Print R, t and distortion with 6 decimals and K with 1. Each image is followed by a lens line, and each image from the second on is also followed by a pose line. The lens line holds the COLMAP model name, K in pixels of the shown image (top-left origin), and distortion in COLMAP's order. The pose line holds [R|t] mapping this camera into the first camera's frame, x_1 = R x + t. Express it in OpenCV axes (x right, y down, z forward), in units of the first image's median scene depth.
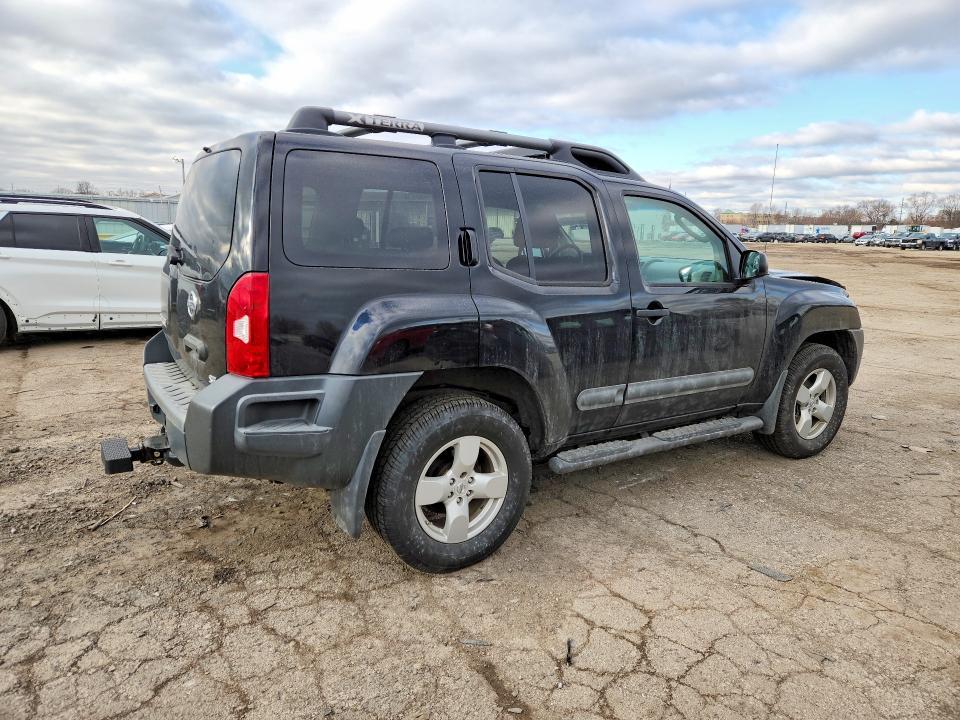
lens RADIAL K [[693.6, 0, 481.8], [0, 693.6, 358.7], [0, 0, 1]] dist [0.097749, -0.096211]
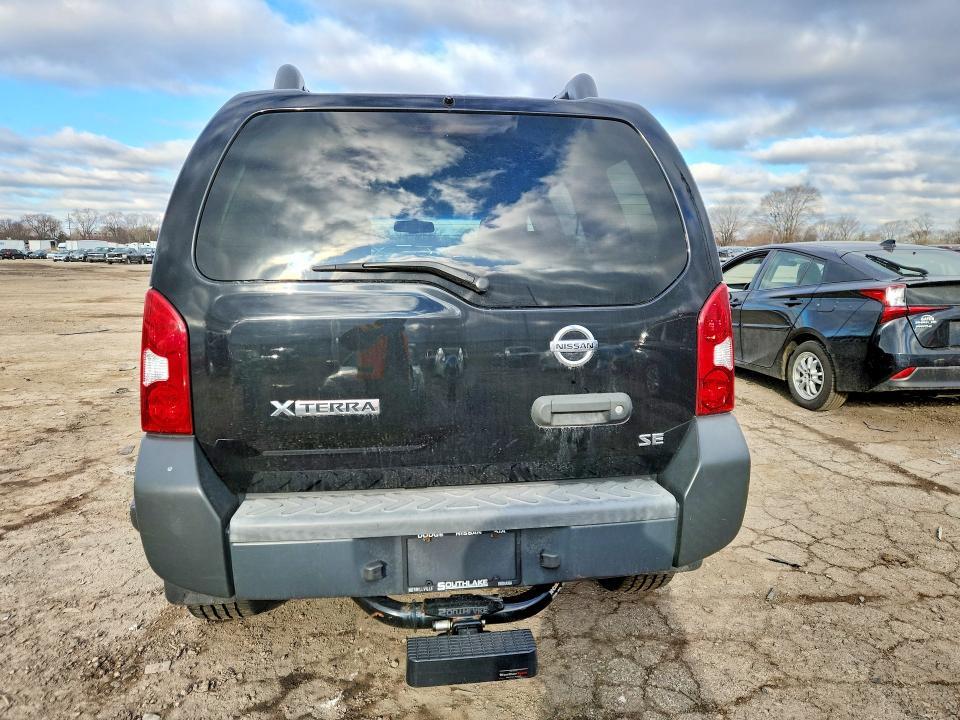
lens RADIAL K [[693.6, 0, 481.8], [0, 693.6, 358.7], [0, 0, 1]] dist [0.097749, -0.096211]
pose [[0.379520, -0.154321, 0.912222, -0.158289], [0.174775, 0.980196, 0.093107, -0.021676], [-0.908525, 0.124098, 0.398976, 0.123918]]
